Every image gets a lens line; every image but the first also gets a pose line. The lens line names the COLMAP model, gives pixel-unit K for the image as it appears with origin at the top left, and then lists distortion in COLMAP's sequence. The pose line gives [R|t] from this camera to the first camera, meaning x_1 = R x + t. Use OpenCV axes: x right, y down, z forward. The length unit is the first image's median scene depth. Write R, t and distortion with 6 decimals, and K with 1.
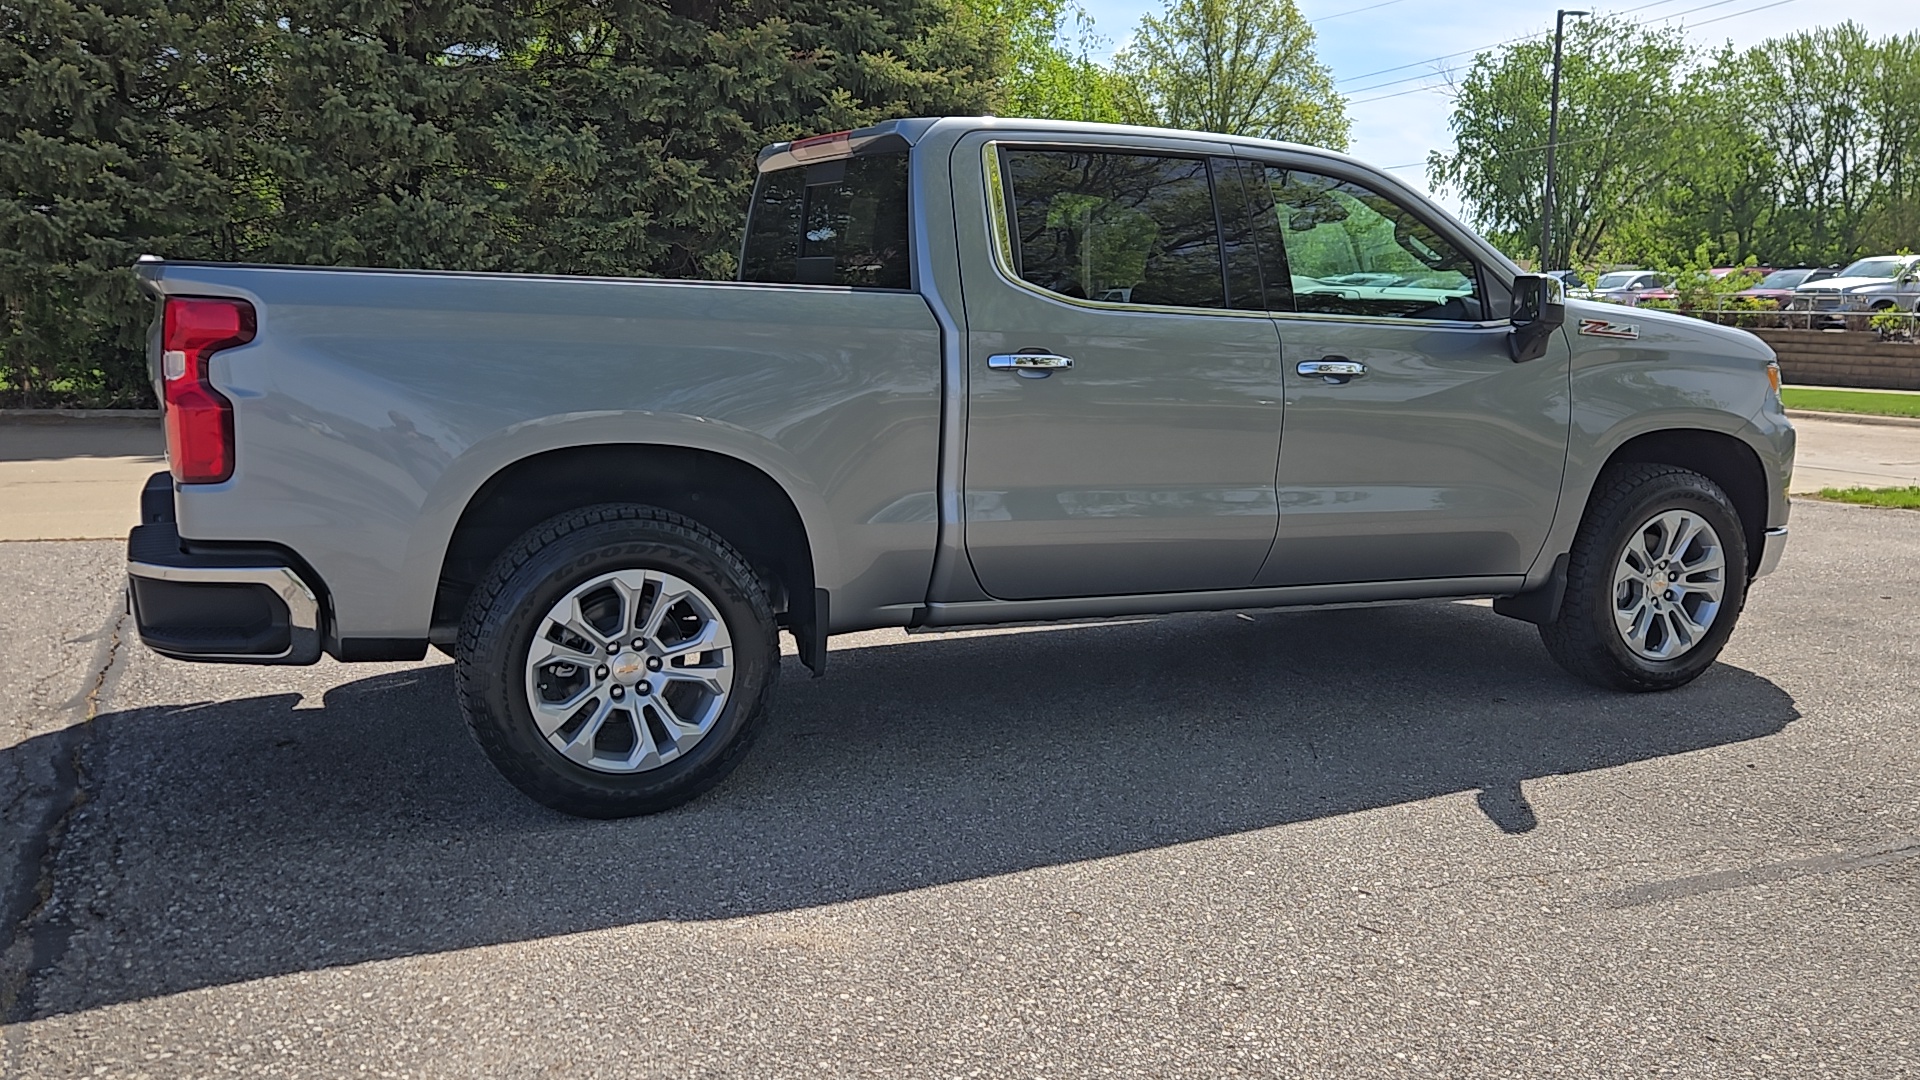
lens RADIAL K [[1609.0, 0, 949.4], [0, 1609.0, 541.5], [0, 0, 1]] dist [0.018975, -0.005283]
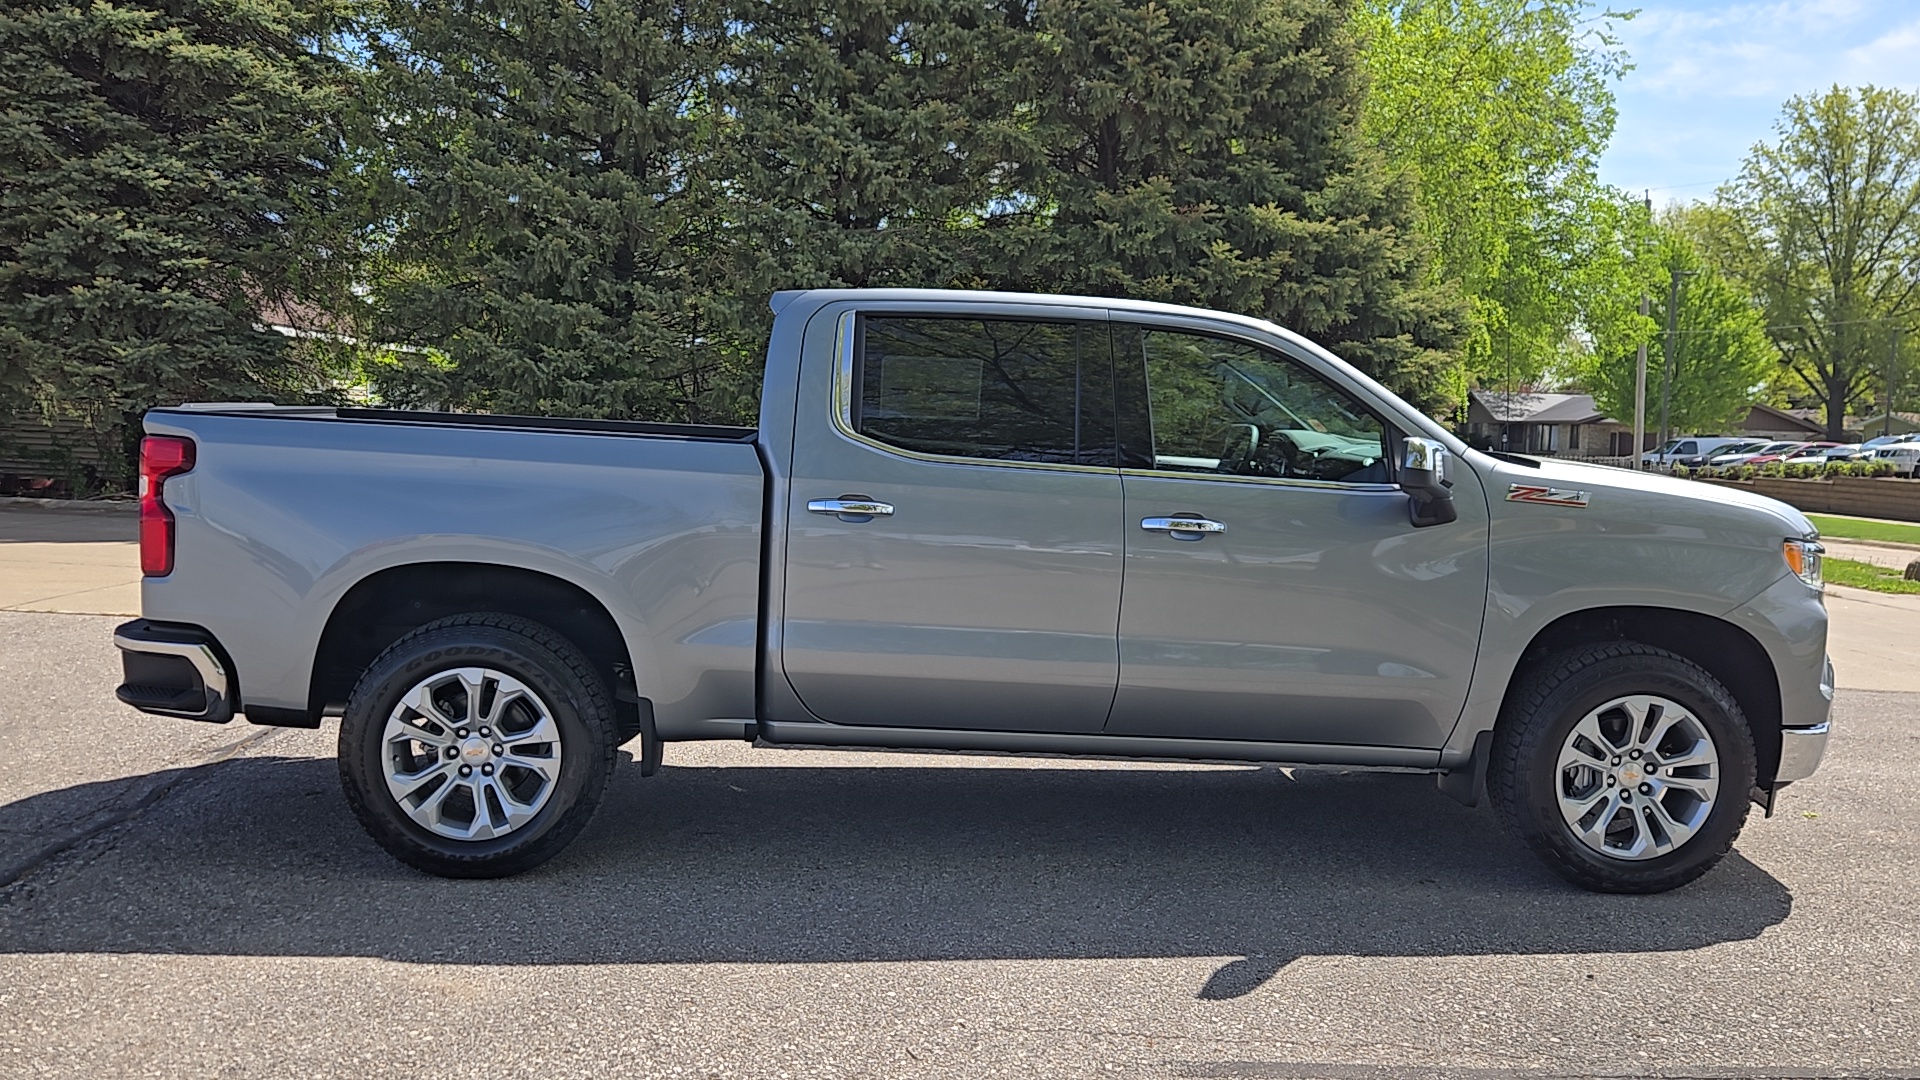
lens RADIAL K [[1609.0, 0, 943.7], [0, 1609.0, 551.5], [0, 0, 1]] dist [0.018975, -0.005283]
pose [[0.933979, 0.045418, -0.354429, 0.536060], [-0.073466, 0.995106, -0.066077, -0.014560], [0.349694, 0.087753, 0.932745, 0.001040]]
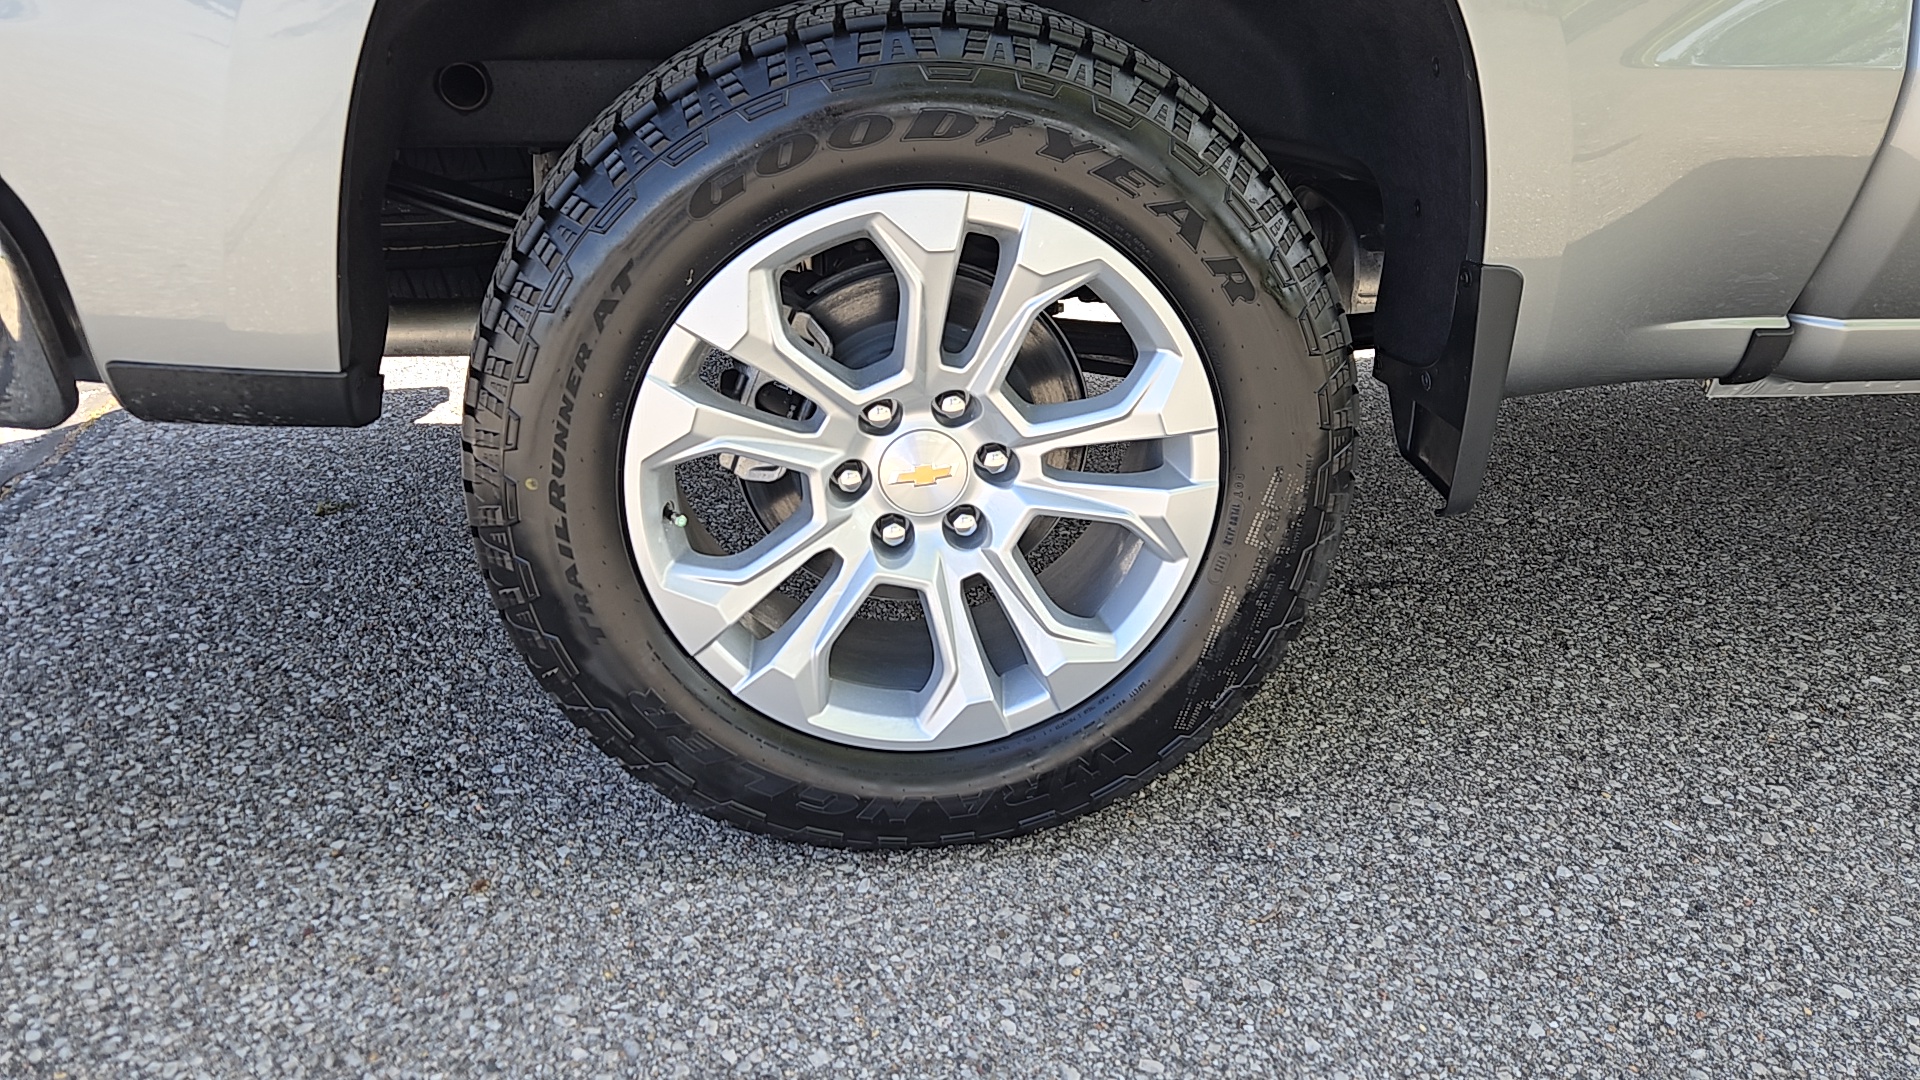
lens RADIAL K [[1609.0, 0, 951.6], [0, 1609.0, 547.9], [0, 0, 1]] dist [0.018975, -0.005283]
pose [[0.953934, 0.098152, -0.283506, -0.090519], [-0.027717, 0.969761, 0.242476, 0.008148], [0.298732, -0.223448, 0.927809, 0.666463]]
